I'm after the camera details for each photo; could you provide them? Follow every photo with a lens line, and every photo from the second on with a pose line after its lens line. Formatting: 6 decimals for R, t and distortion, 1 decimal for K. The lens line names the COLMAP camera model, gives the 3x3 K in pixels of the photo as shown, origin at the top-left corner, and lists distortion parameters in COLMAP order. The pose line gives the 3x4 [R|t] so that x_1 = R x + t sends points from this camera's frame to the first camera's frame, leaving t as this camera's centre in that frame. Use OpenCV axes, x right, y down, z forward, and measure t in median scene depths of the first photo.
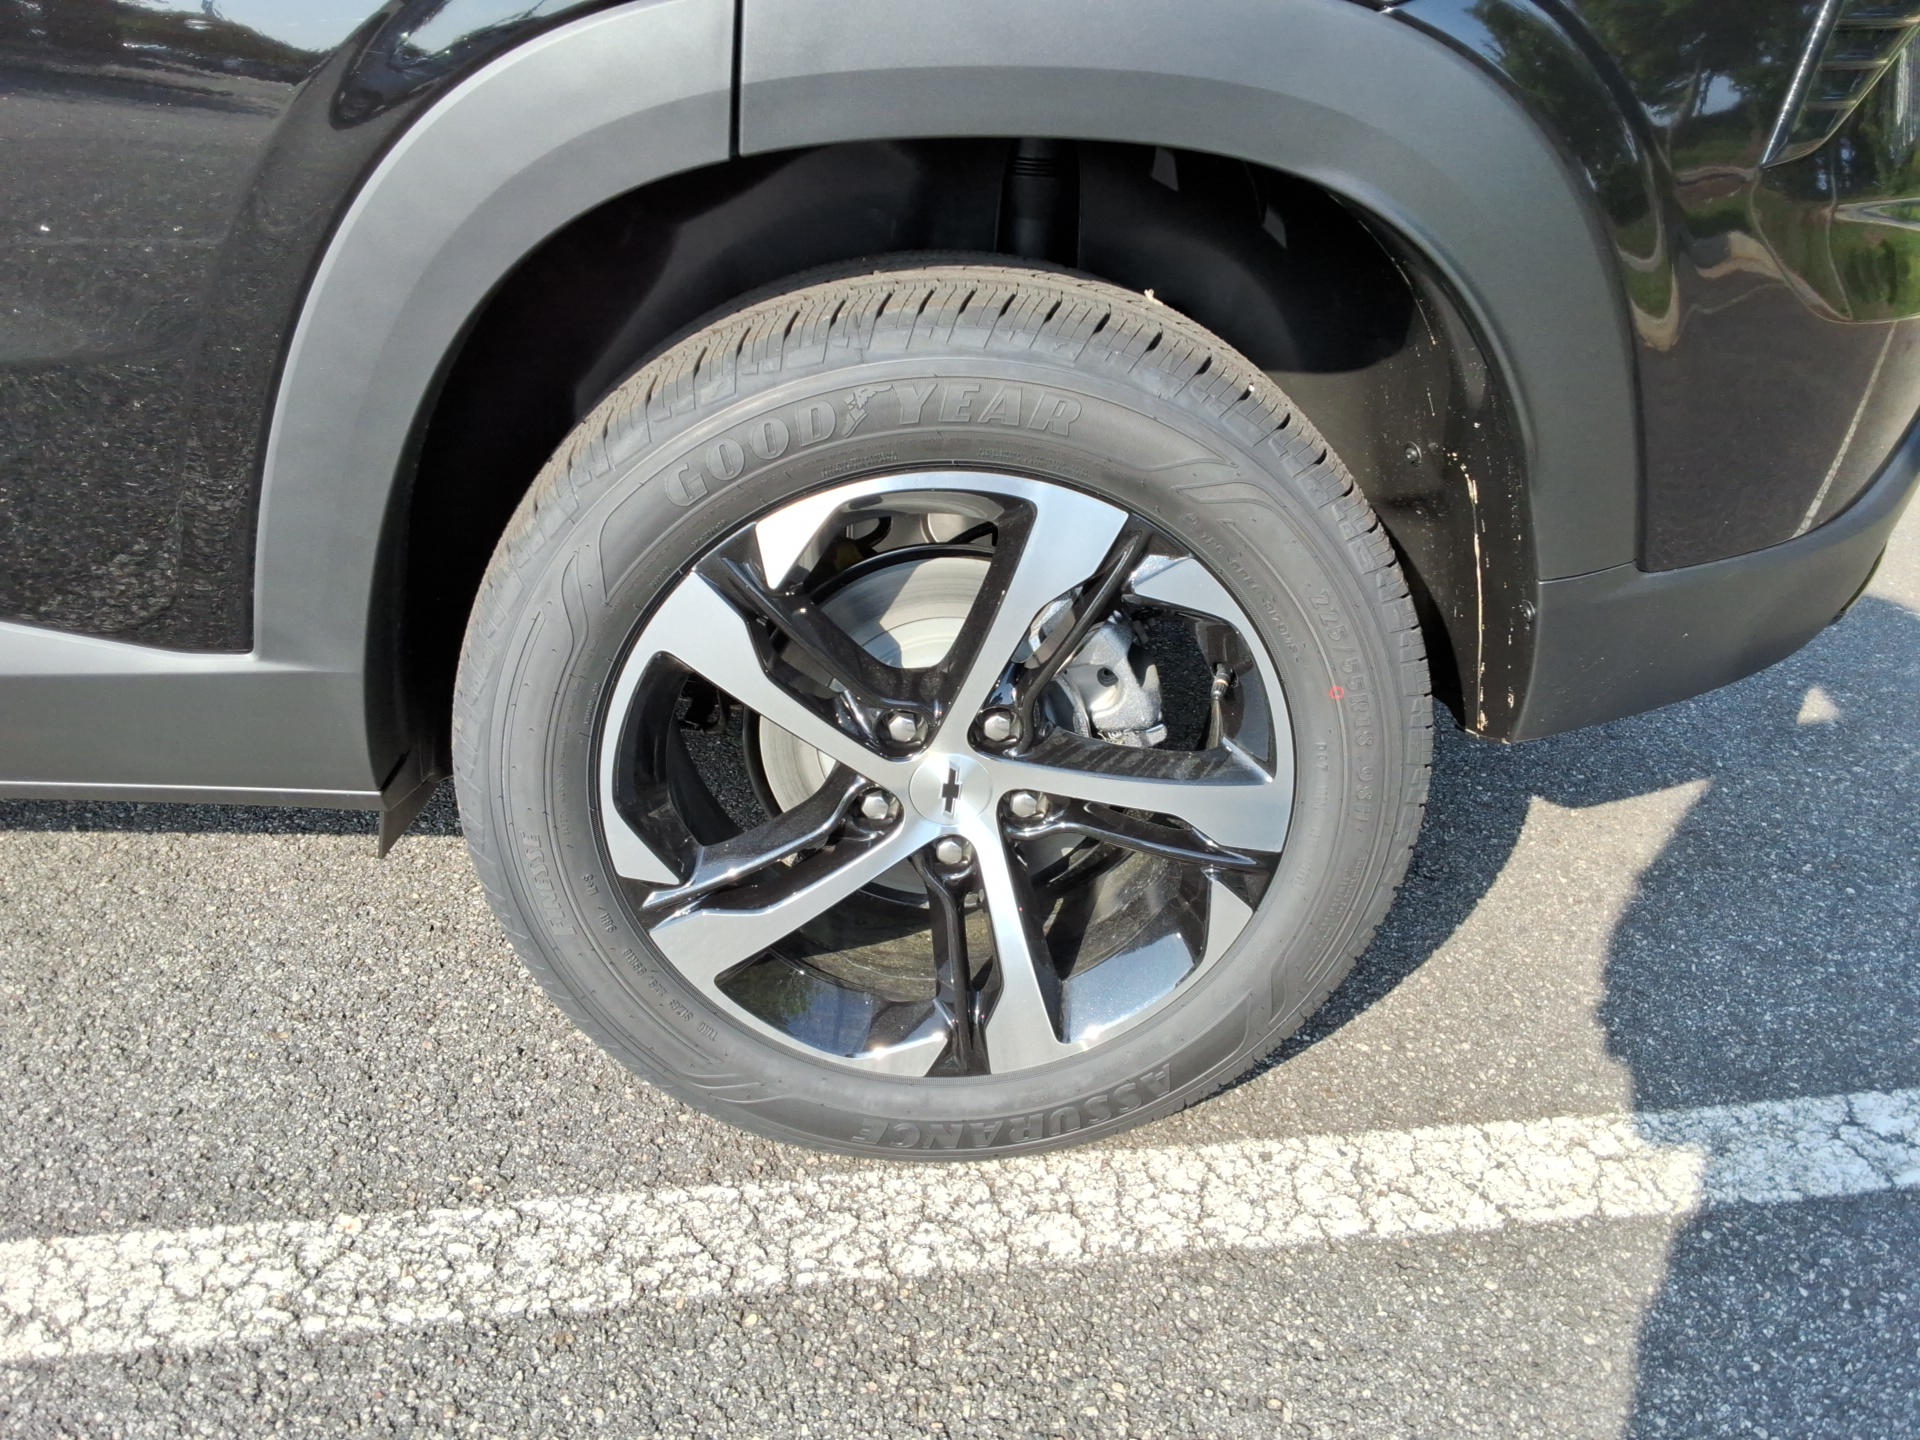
lens RADIAL K [[1560.5, 0, 972.6], [0, 1560.5, 723.4], [0, 0, 1]] dist [0.089557, -0.140970]
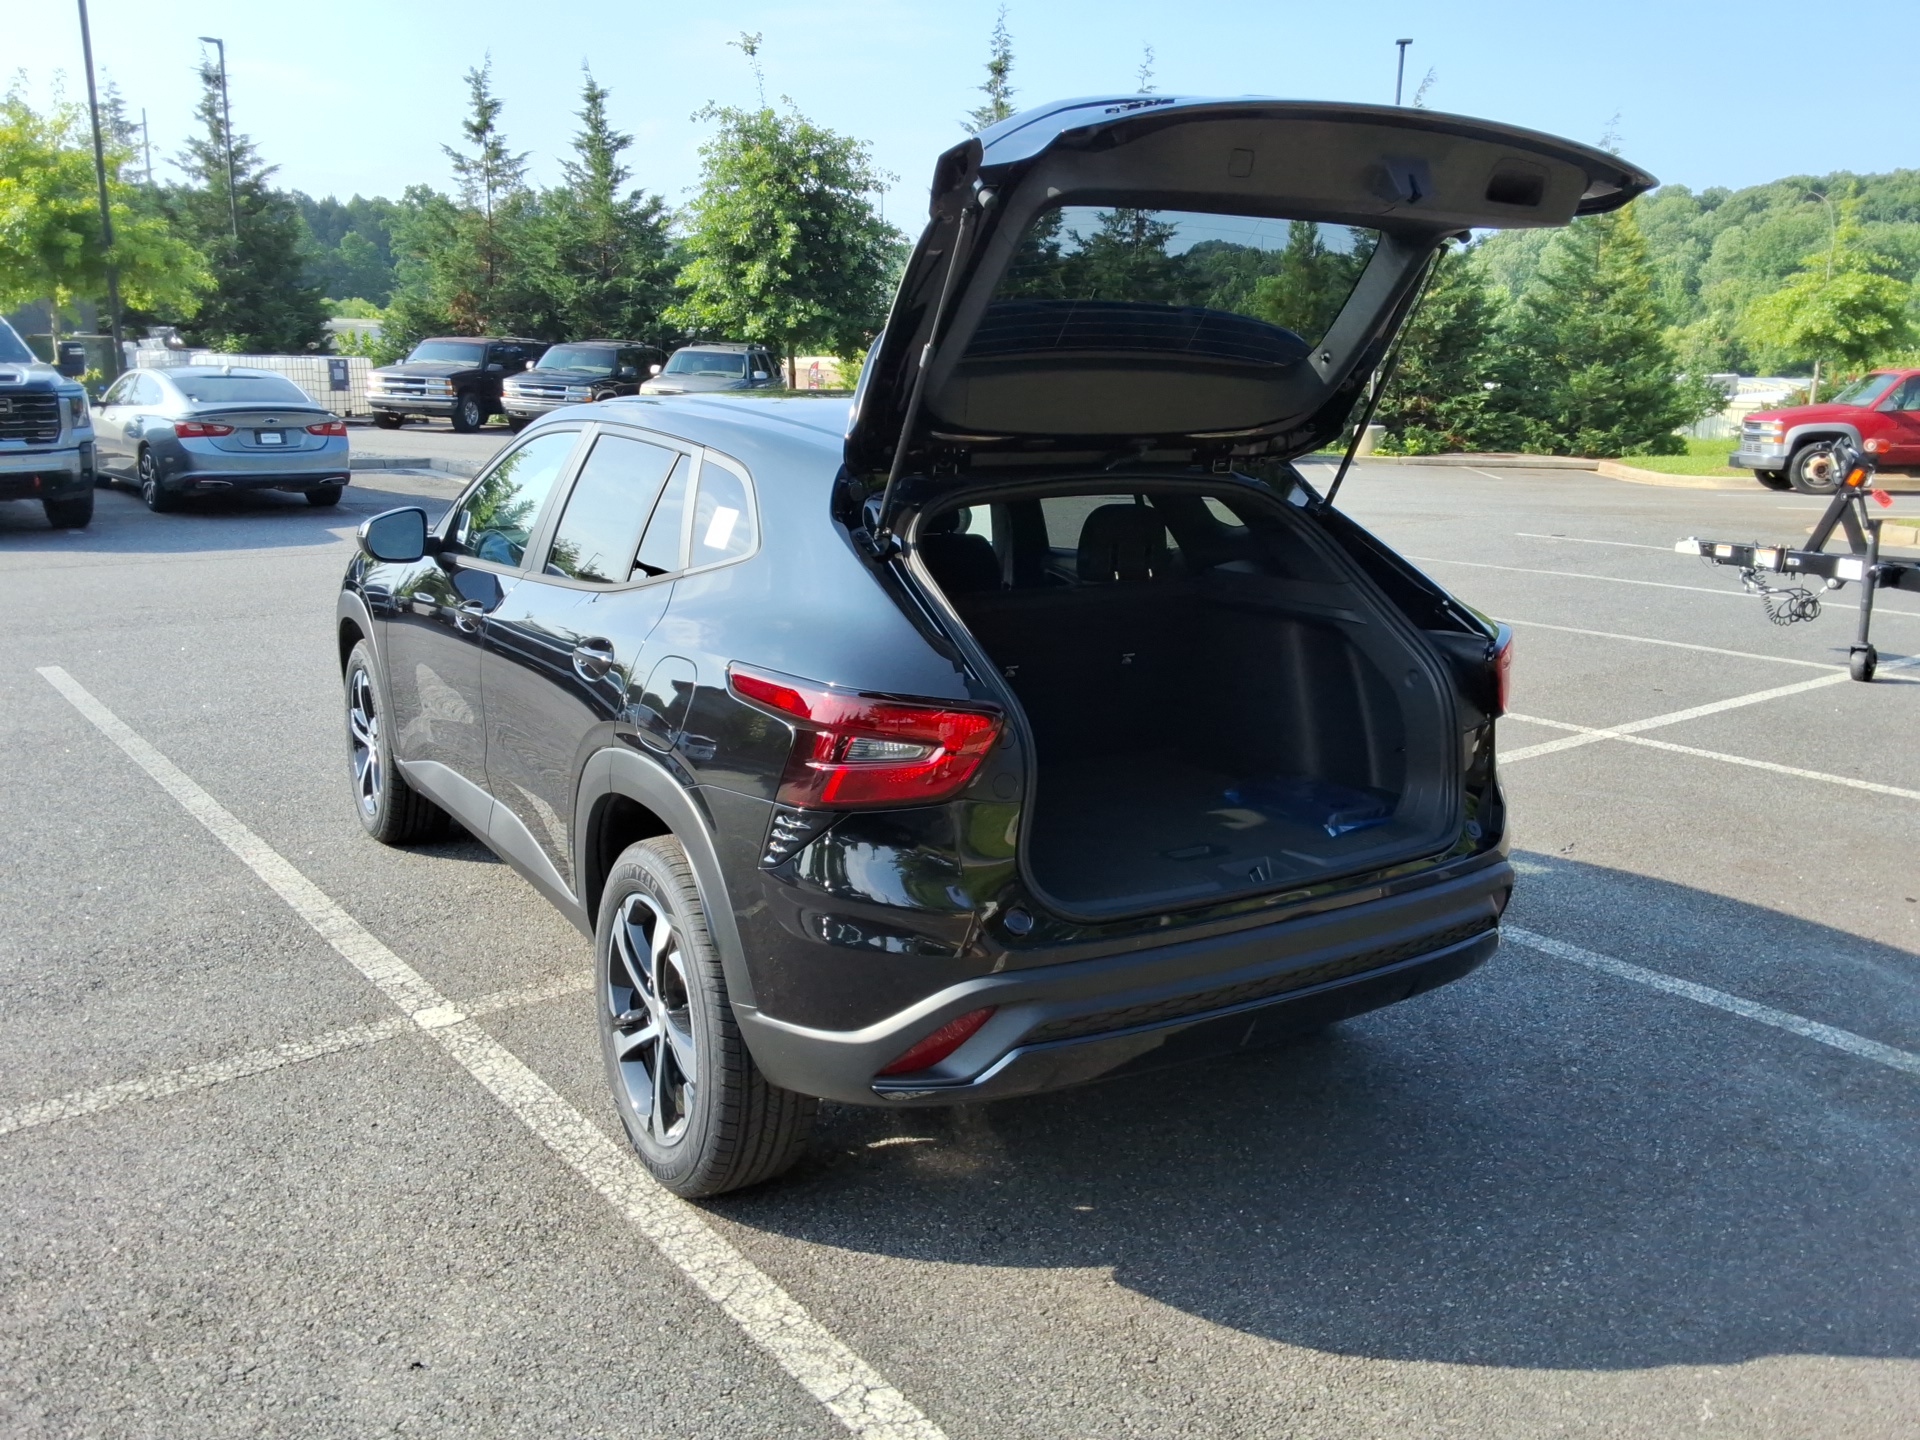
lens RADIAL K [[1536.7, 0, 972.0], [0, 1536.7, 703.1], [0, 0, 1]] dist [0.166061, -0.282342]
pose [[0.490419, 0.144481, -0.859427, 2.484811], [-0.404409, 0.911283, -0.077571, -0.462903], [0.771973, 0.385602, 0.505340, -0.179066]]
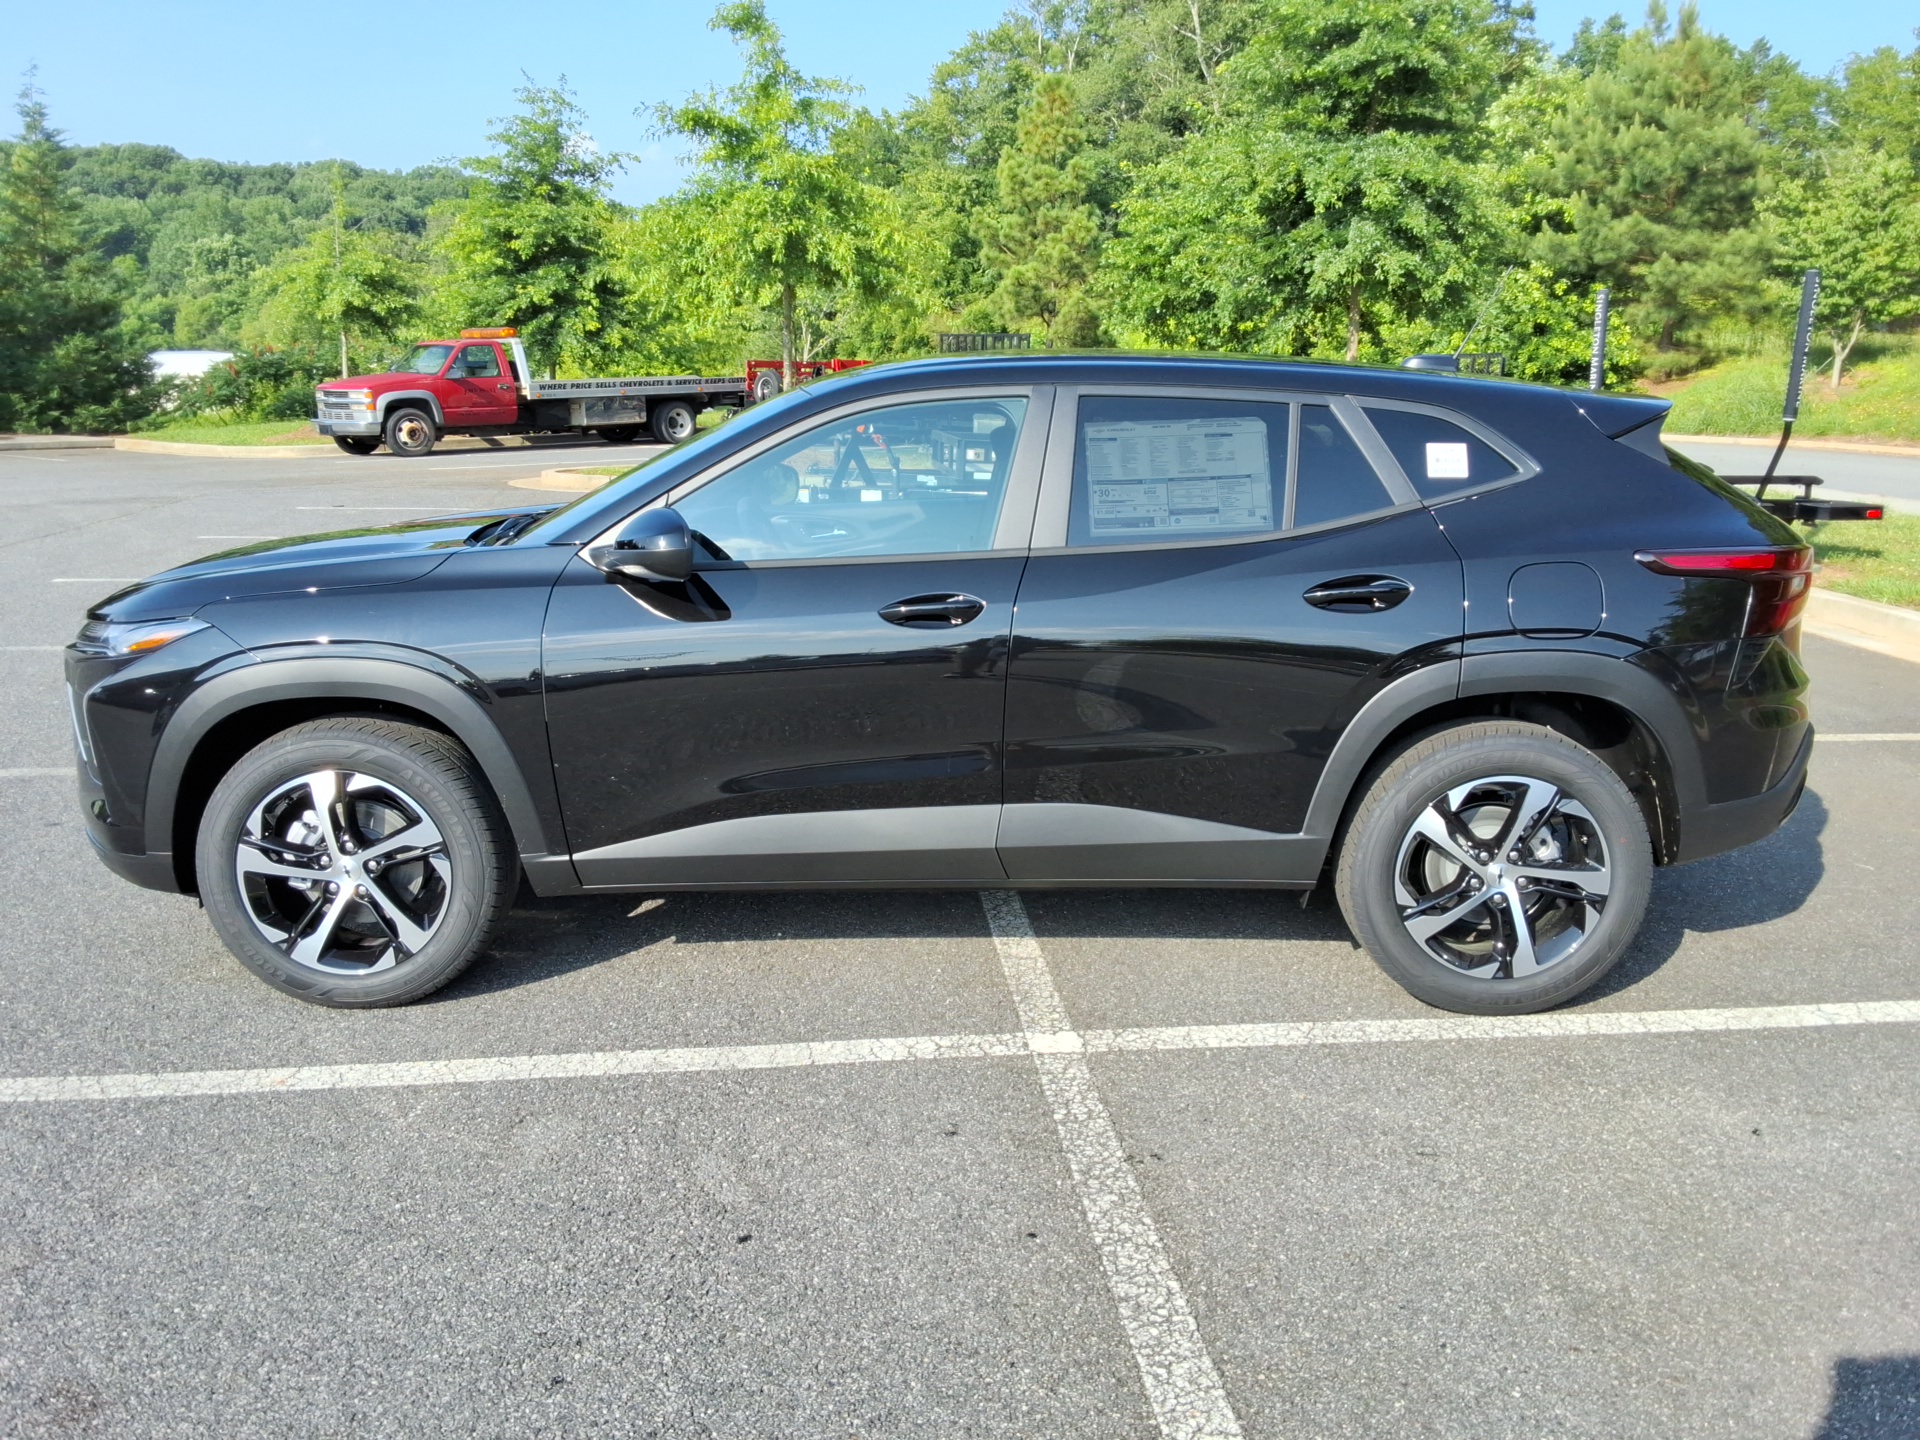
lens RADIAL K [[1537.0, 0, 991.6], [0, 1537.0, 709.6], [0, 0, 1]] dist [0.104661, -0.170087]
pose [[0.998472, -0.025258, -0.049141, -0.888844], [0.010998, 0.962452, -0.271229, 0.564865], [0.054146, 0.270274, 0.961260, -2.210459]]
